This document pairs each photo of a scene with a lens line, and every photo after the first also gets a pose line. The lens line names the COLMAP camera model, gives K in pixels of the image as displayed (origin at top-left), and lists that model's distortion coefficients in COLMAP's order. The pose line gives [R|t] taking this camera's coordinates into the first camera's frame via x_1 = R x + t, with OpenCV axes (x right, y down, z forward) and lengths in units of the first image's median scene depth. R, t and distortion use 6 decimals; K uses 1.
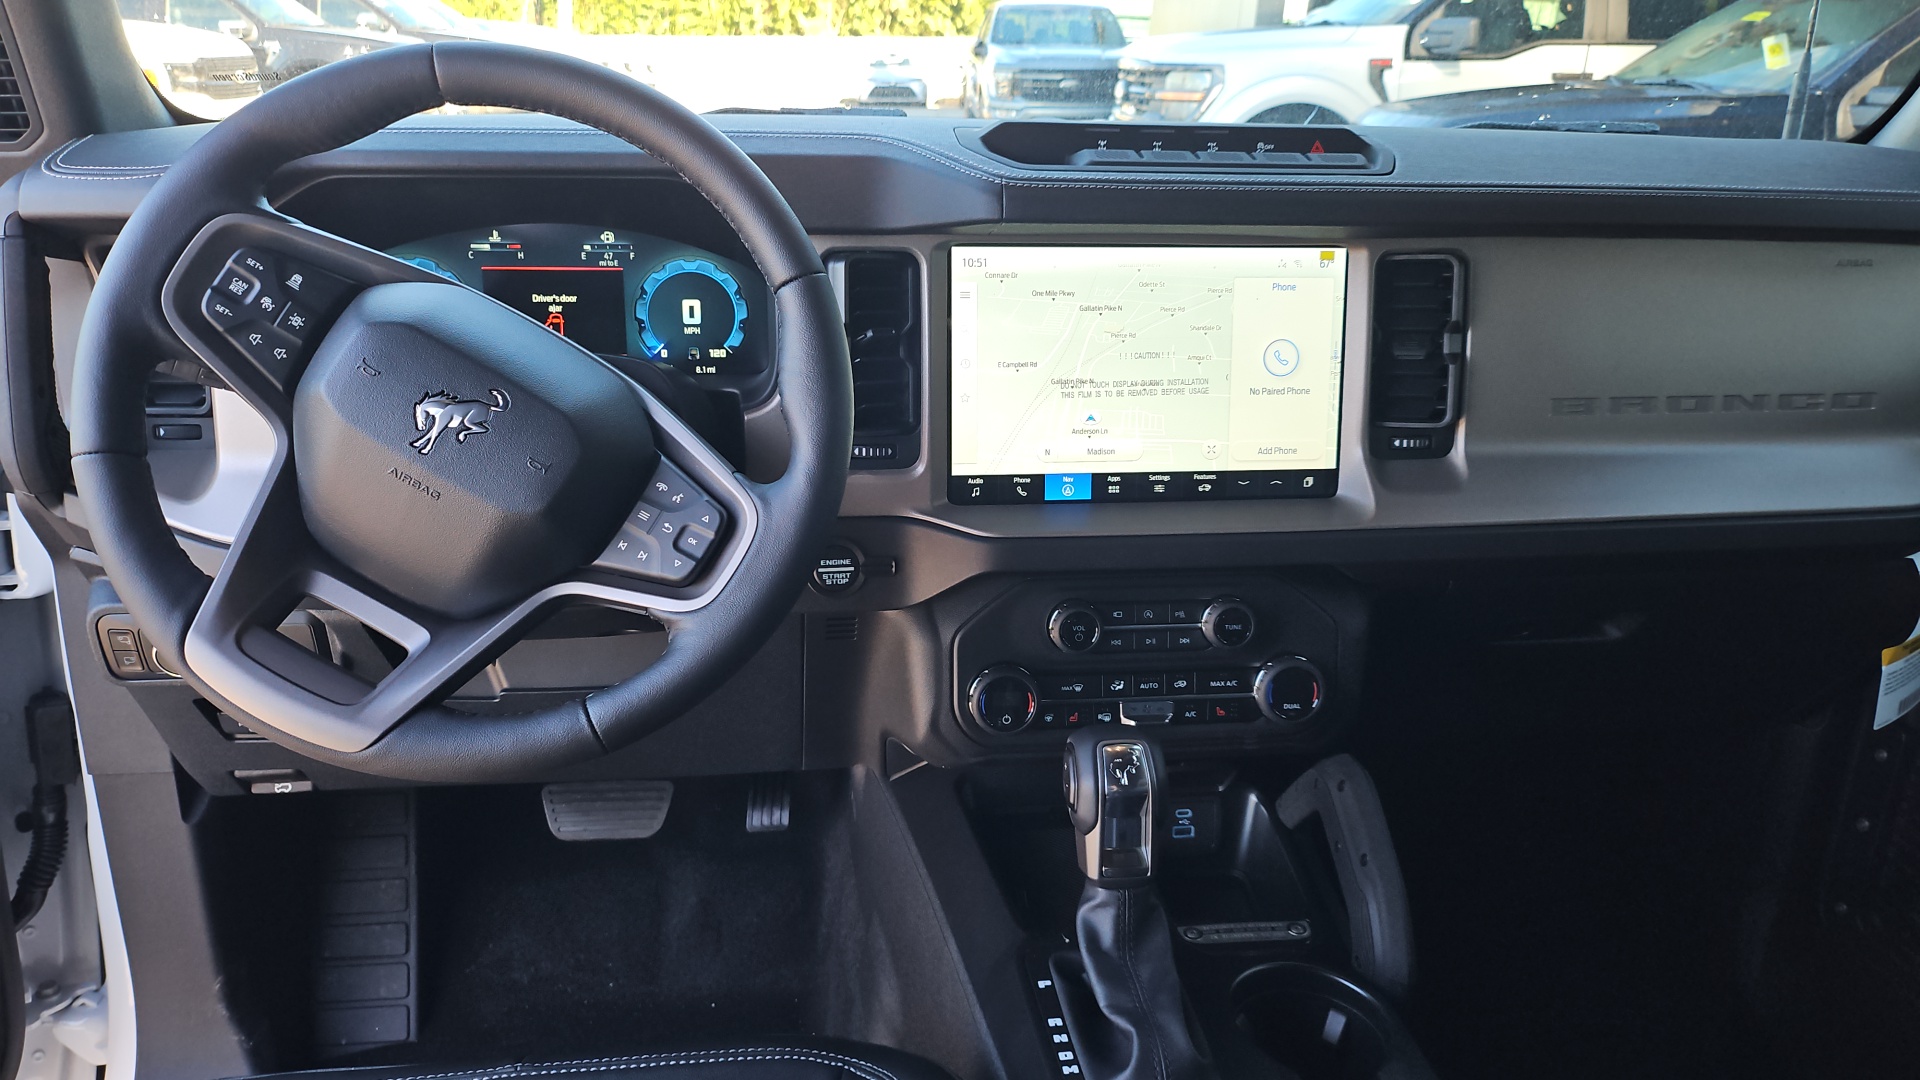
lens RADIAL K [[1383.4, 0, 966.6], [0, 1383.4, 517.2], [0, 0, 1]] dist [0.072881, -0.000705]
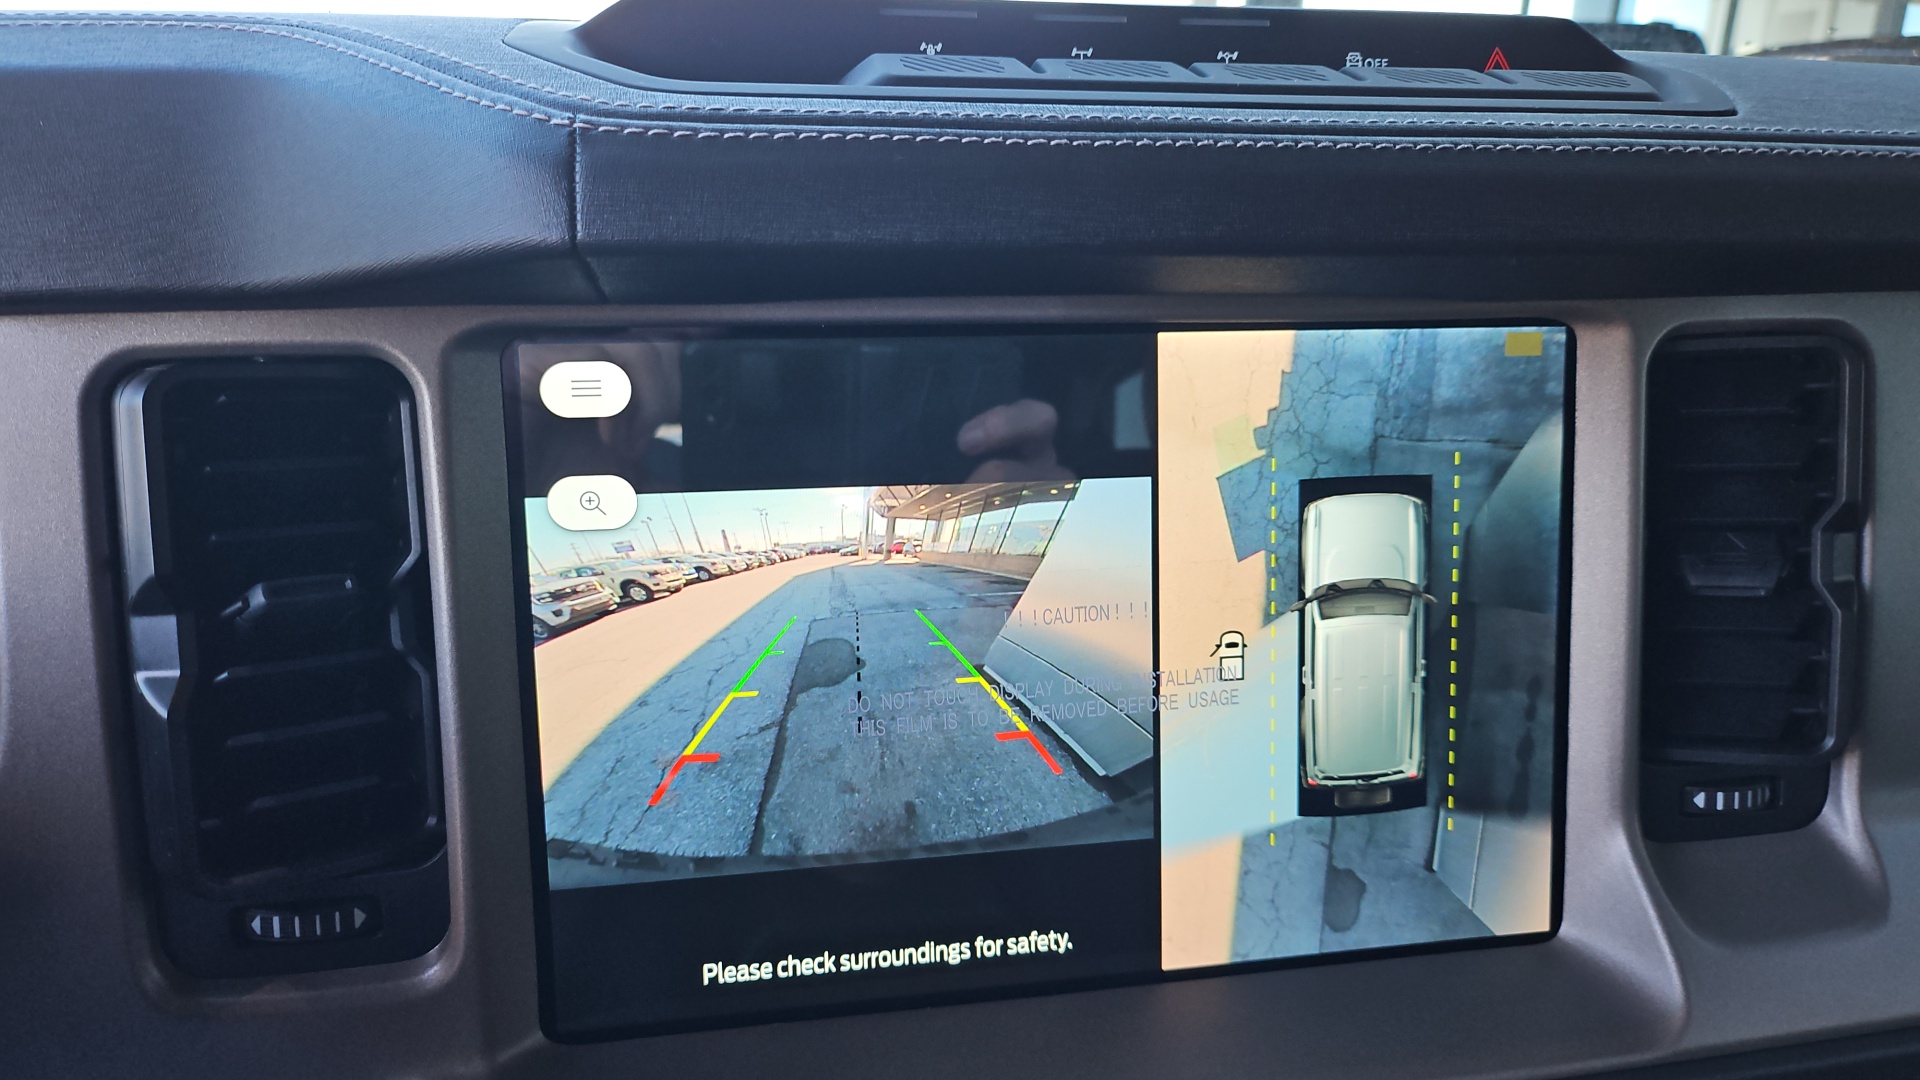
lens RADIAL K [[1376.4, 0, 981.6], [0, 1376.4, 536.9], [0, 0, 1]] dist [0.049646, -0.066135]
pose [[0.998001, -0.030034, 0.055610, 0.083614], [0.032717, 0.998313, -0.047967, -0.119073], [-0.054076, 0.049691, 0.997300, 0.620082]]
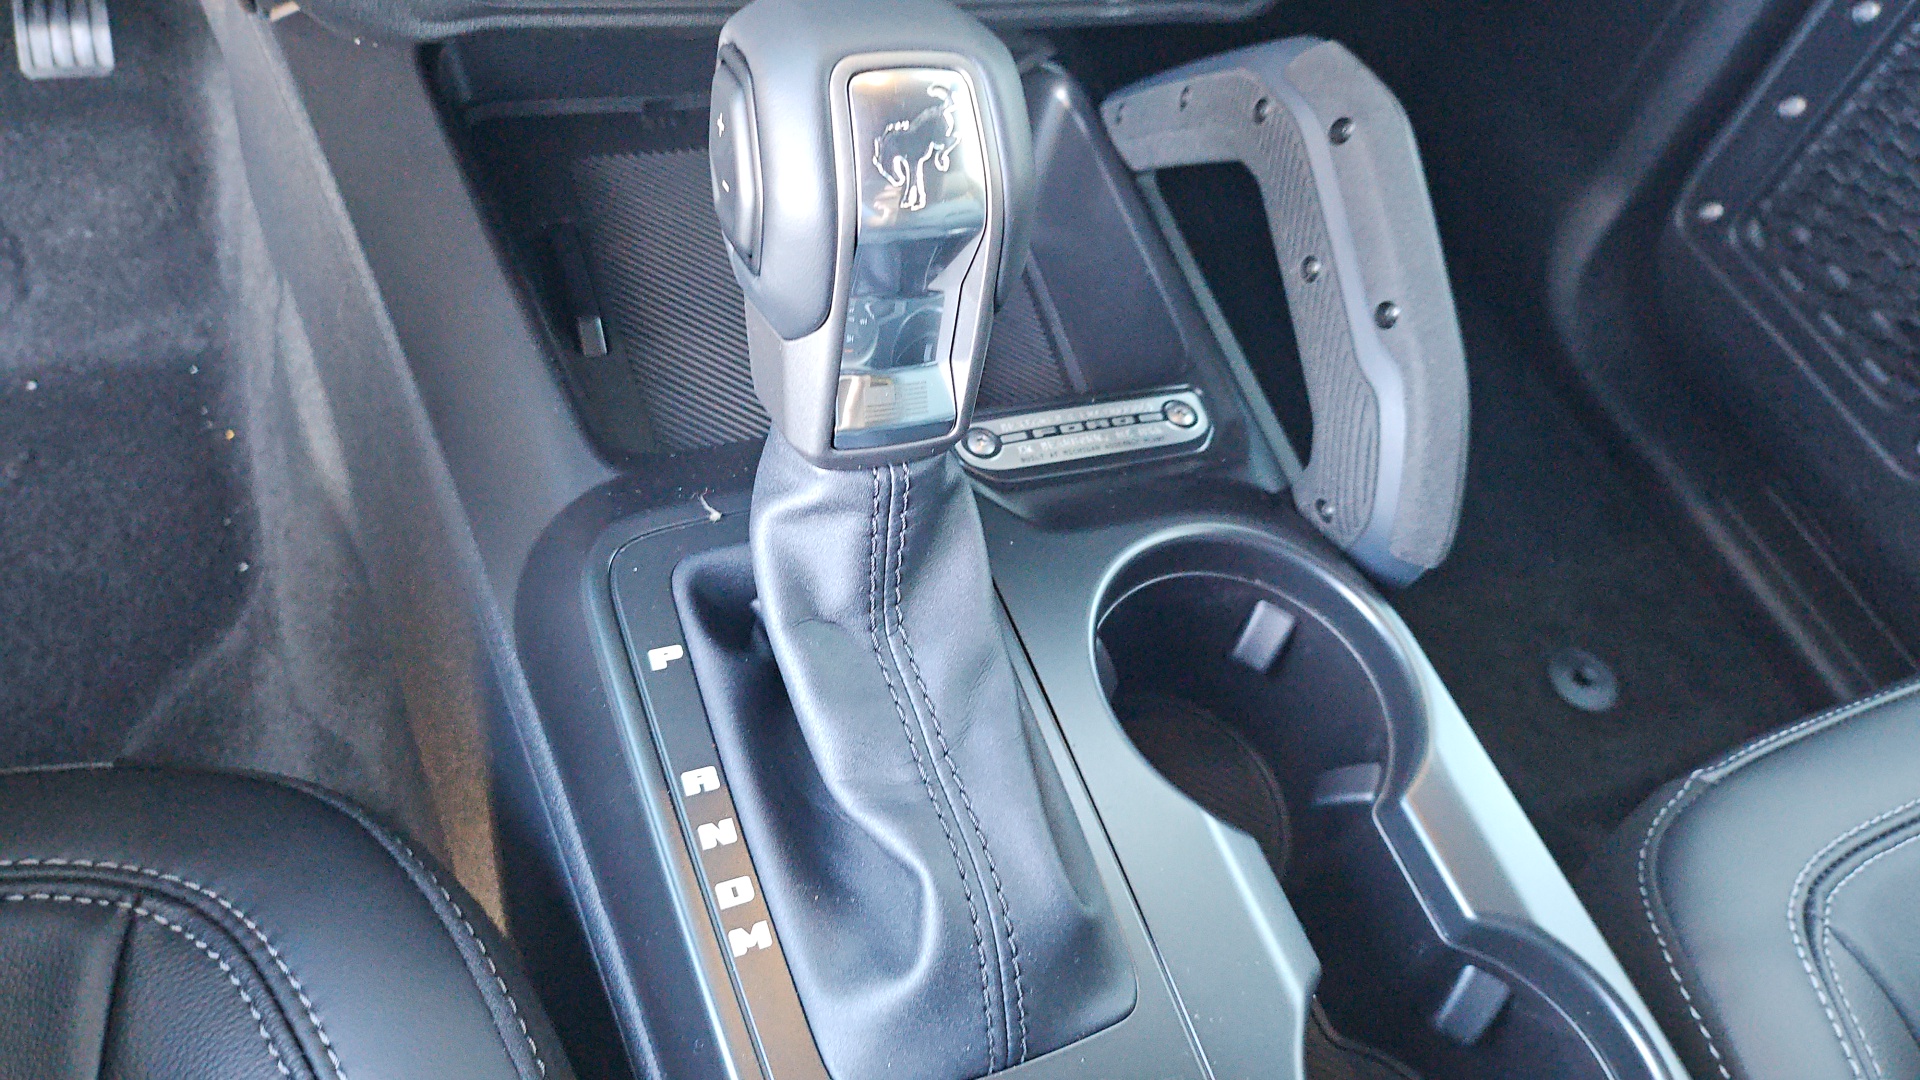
lens RADIAL K [[1376.4, 0, 981.6], [0, 1376.4, 536.9], [0, 0, 1]] dist [0.049646, -0.066135]
pose [[0.954033, -0.072465, 0.290809, 0.025952], [-0.106222, 0.825581, 0.554195, 0.067192], [-0.280247, -0.559611, 0.779934, 0.599156]]
